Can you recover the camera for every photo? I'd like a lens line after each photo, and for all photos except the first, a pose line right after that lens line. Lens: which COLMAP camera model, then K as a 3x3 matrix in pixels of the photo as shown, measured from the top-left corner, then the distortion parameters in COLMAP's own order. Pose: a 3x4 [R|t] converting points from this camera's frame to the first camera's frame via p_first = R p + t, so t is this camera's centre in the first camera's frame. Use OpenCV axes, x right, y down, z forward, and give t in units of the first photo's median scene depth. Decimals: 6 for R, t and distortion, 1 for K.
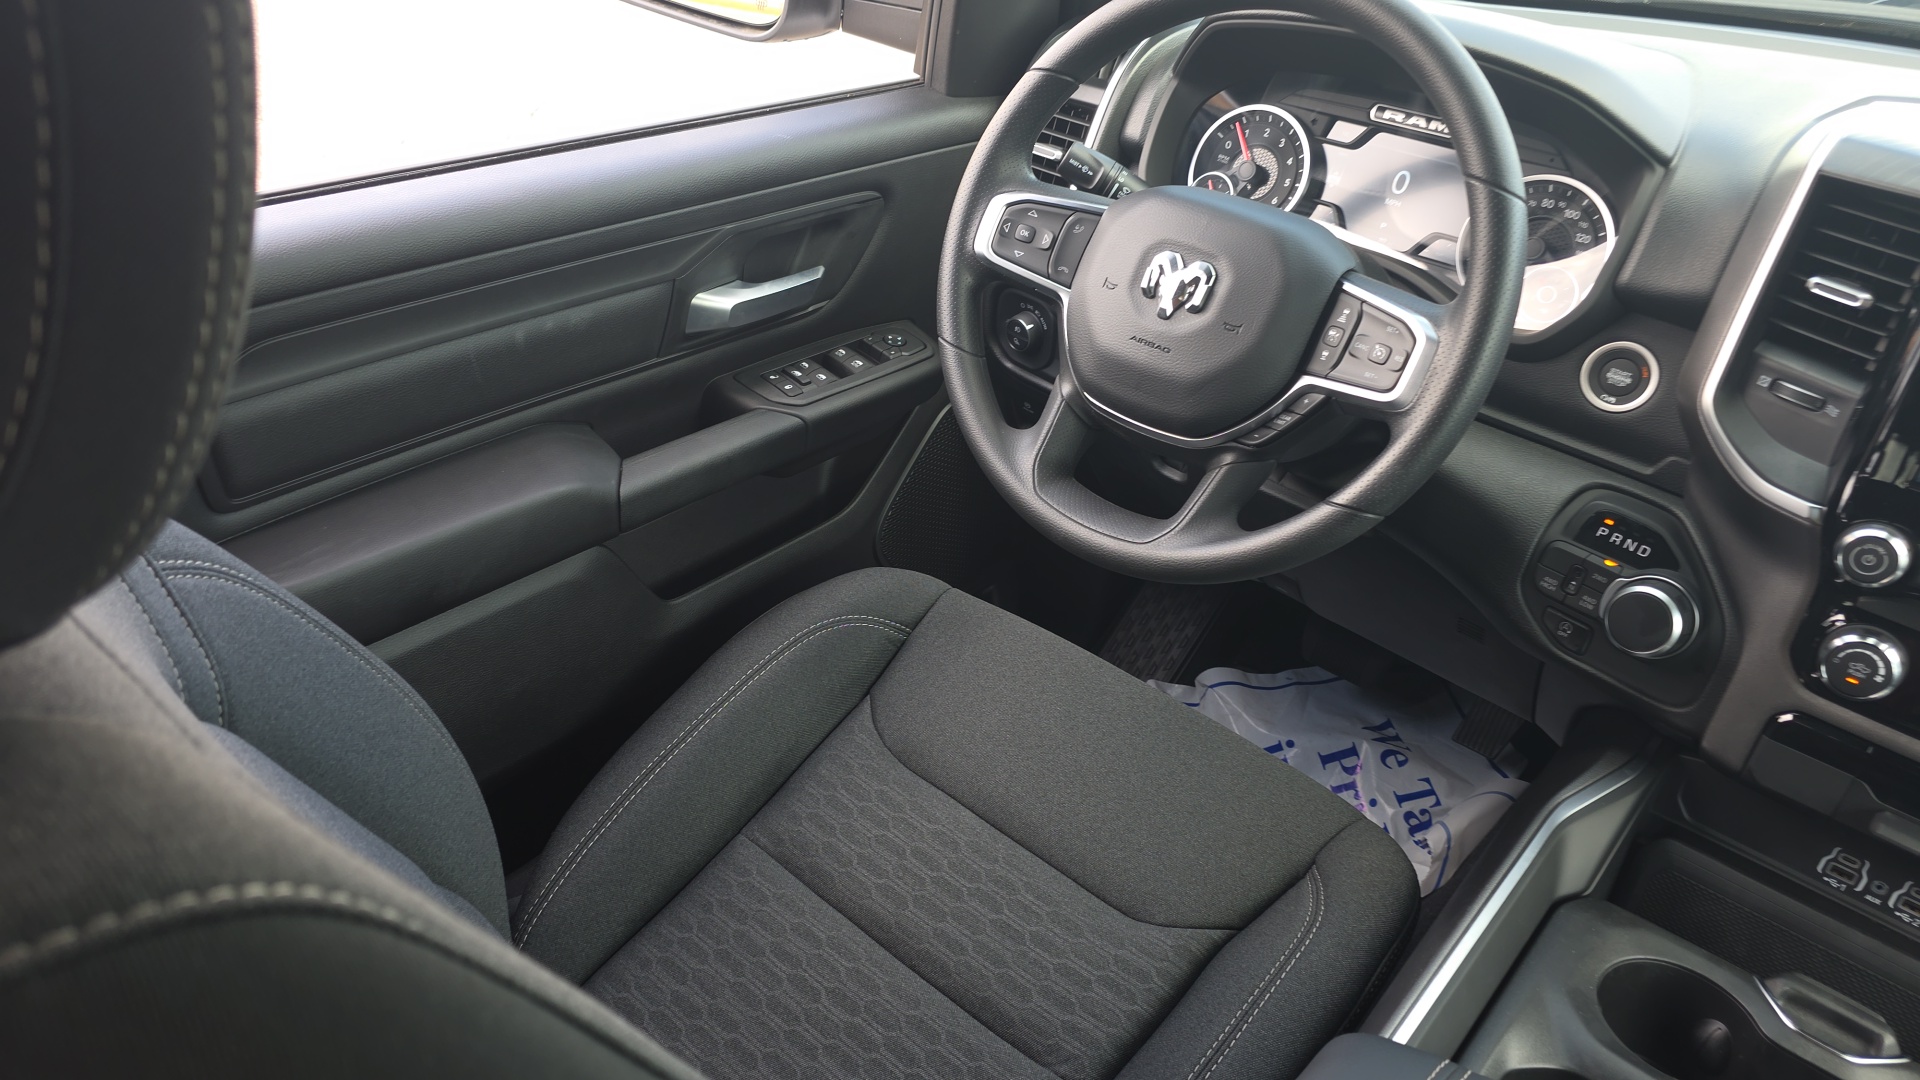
lens RADIAL K [[1293.3, 0, 943.8], [0, 1293.3, 544.9], [0, 0, 1]] dist [0.064153, -0.066859]
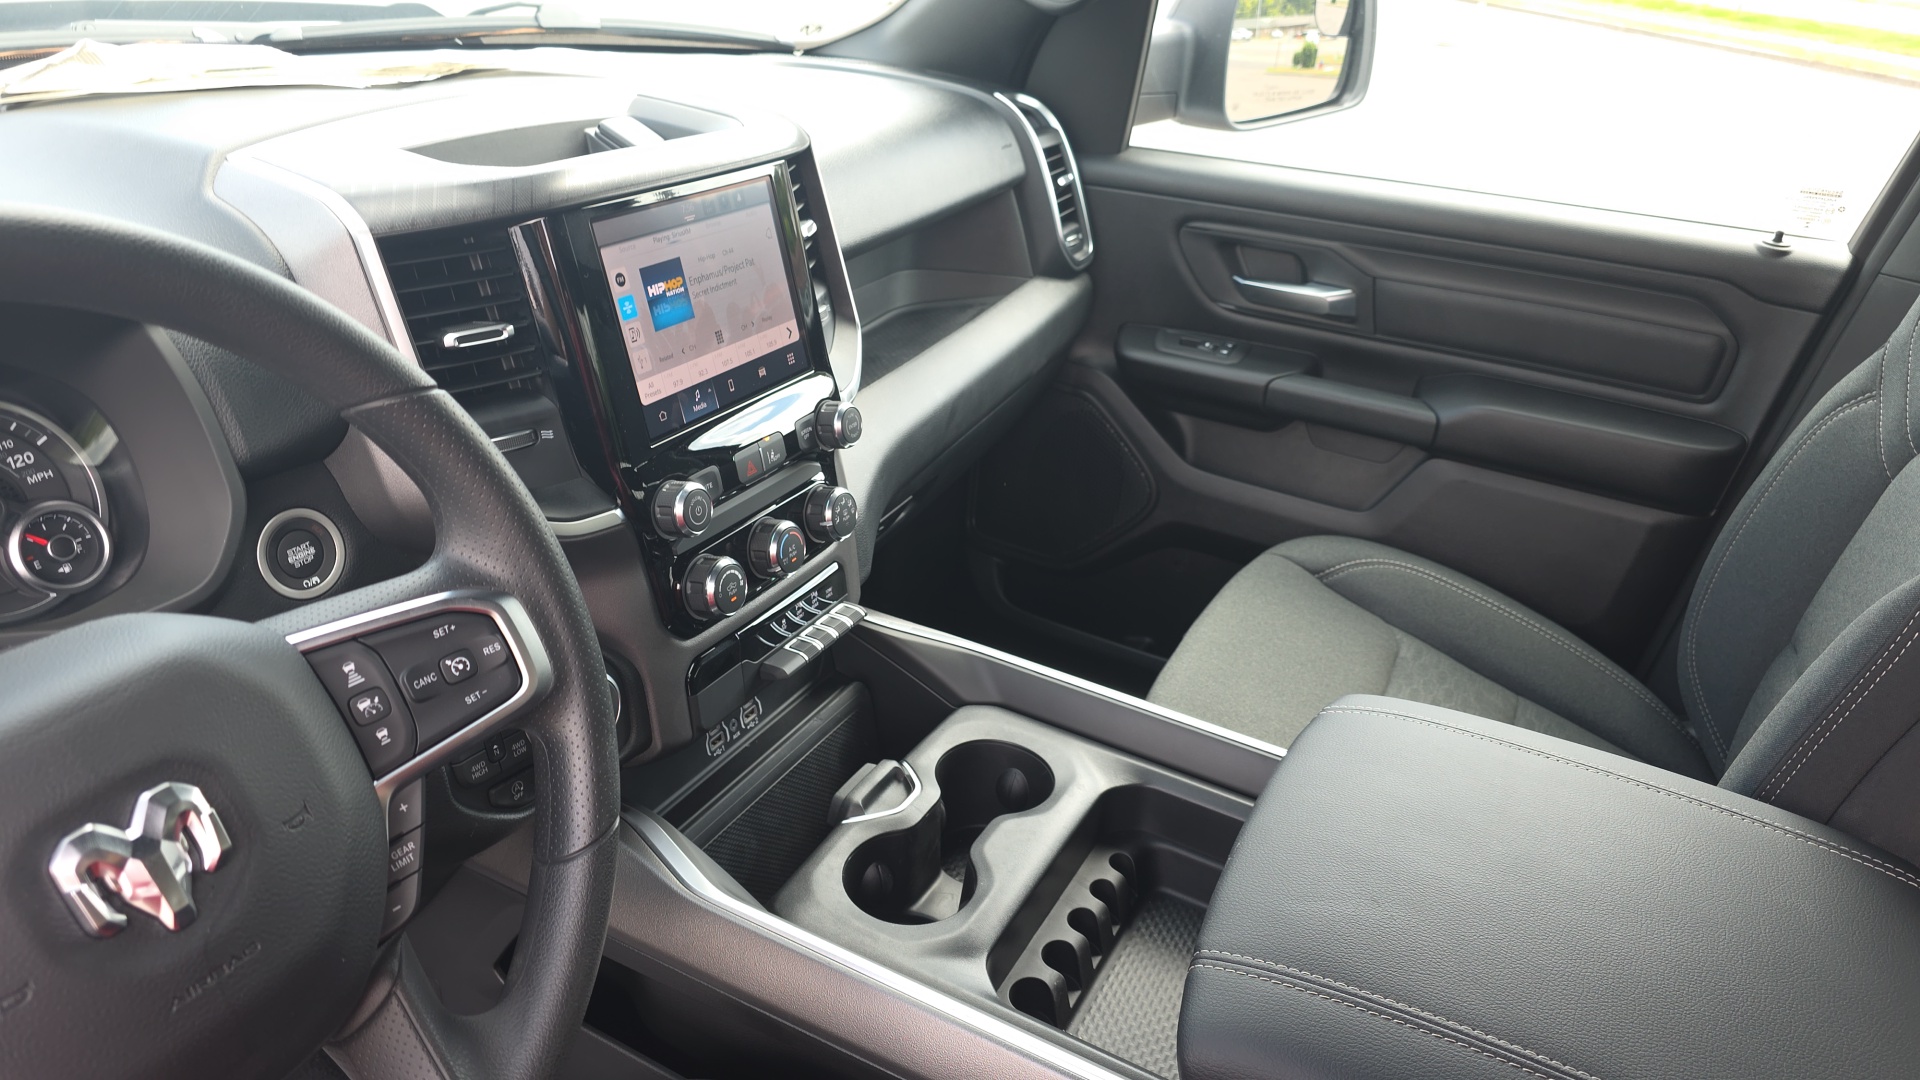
lens RADIAL K [[1293.3, 0, 943.8], [0, 1293.3, 544.9], [0, 0, 1]] dist [0.064153, -0.066859]
pose [[-0.226241, -0.509510, 0.830190, -0.210115], [0.460224, 0.695247, 0.552110, -0.387803], [-0.858492, 0.506983, 0.077196, 0.619724]]
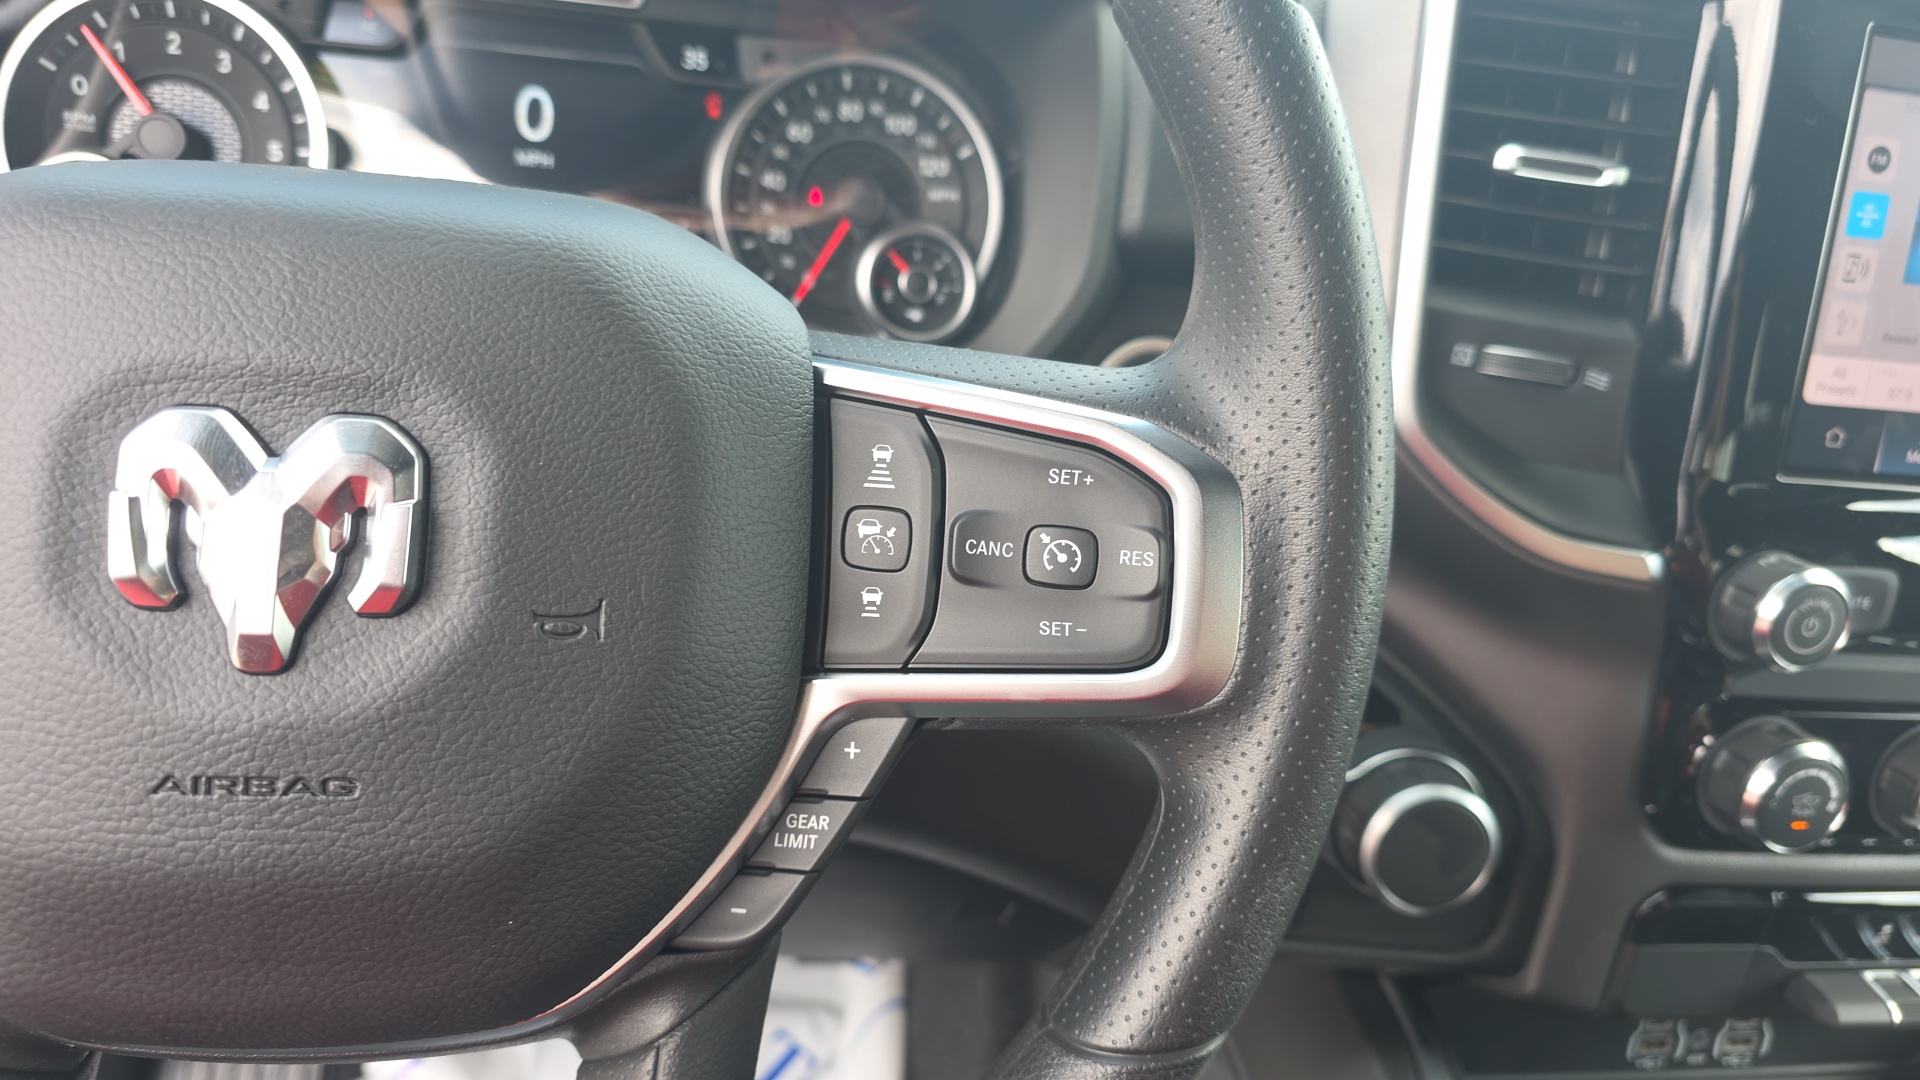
lens RADIAL K [[1338.9, 0, 949.7], [0, 1338.9, 546.9], [0, 0, 1]] dist [0.020422, -0.048476]
pose [[0.653055, -0.335869, 0.678757, 0.084212], [0.336787, 0.931570, 0.136934, -0.178003], [-0.678302, 0.139171, 0.721483, 0.686658]]
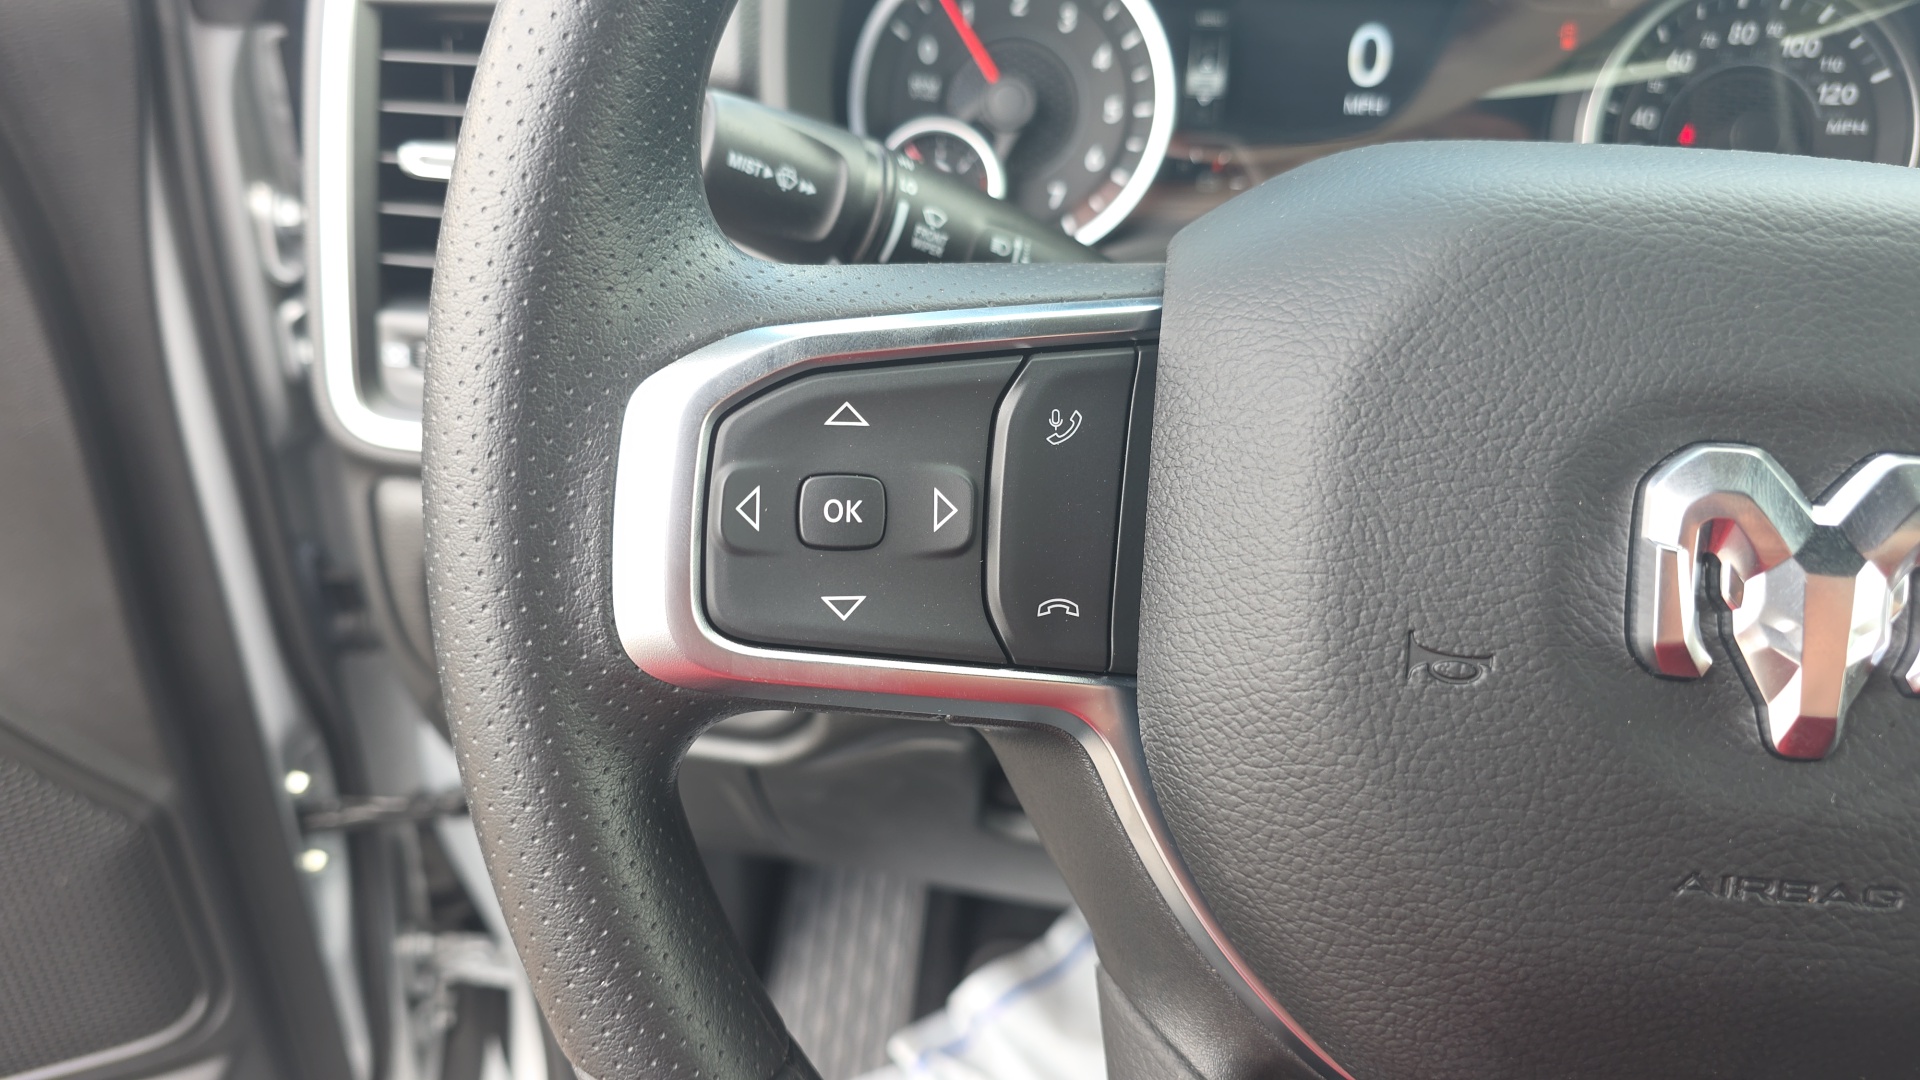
lens RADIAL K [[1345.0, 0, 929.4], [0, 1345.0, 532.1], [0, 0, 1]] dist [0.022077, -0.054545]
pose [[0.812593, -0.339974, 0.473403, -0.033829], [0.339506, 0.936321, 0.089659, -0.261546], [-0.473739, 0.087867, 0.876271, 0.827551]]
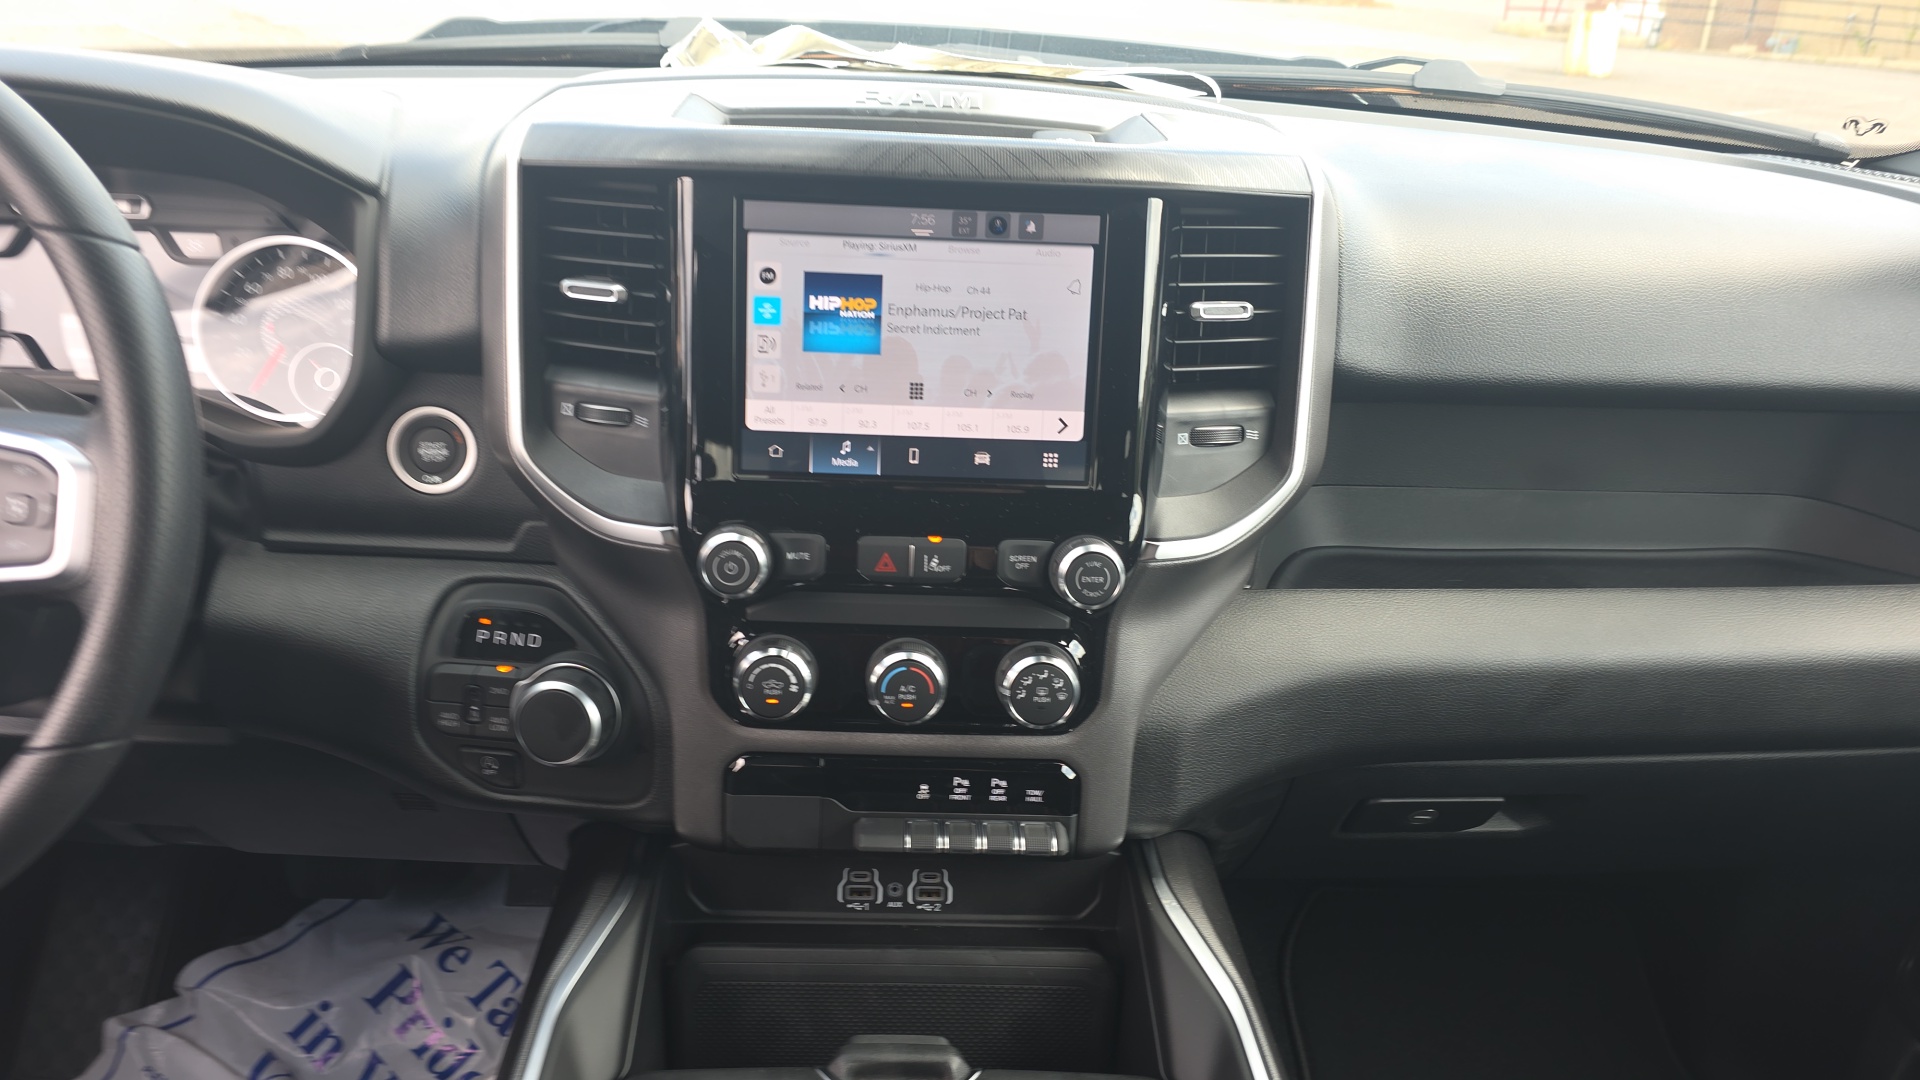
lens RADIAL K [[1307.4, 0, 925.3], [0, 1307.4, 548.2], [0, 0, 1]] dist [0.065359, -0.070576]
pose [[0.727563, -0.310558, 0.611724, 0.222040], [0.372359, 0.927664, 0.028083, 0.018683], [-0.576195, 0.207349, 0.790573, 0.193351]]
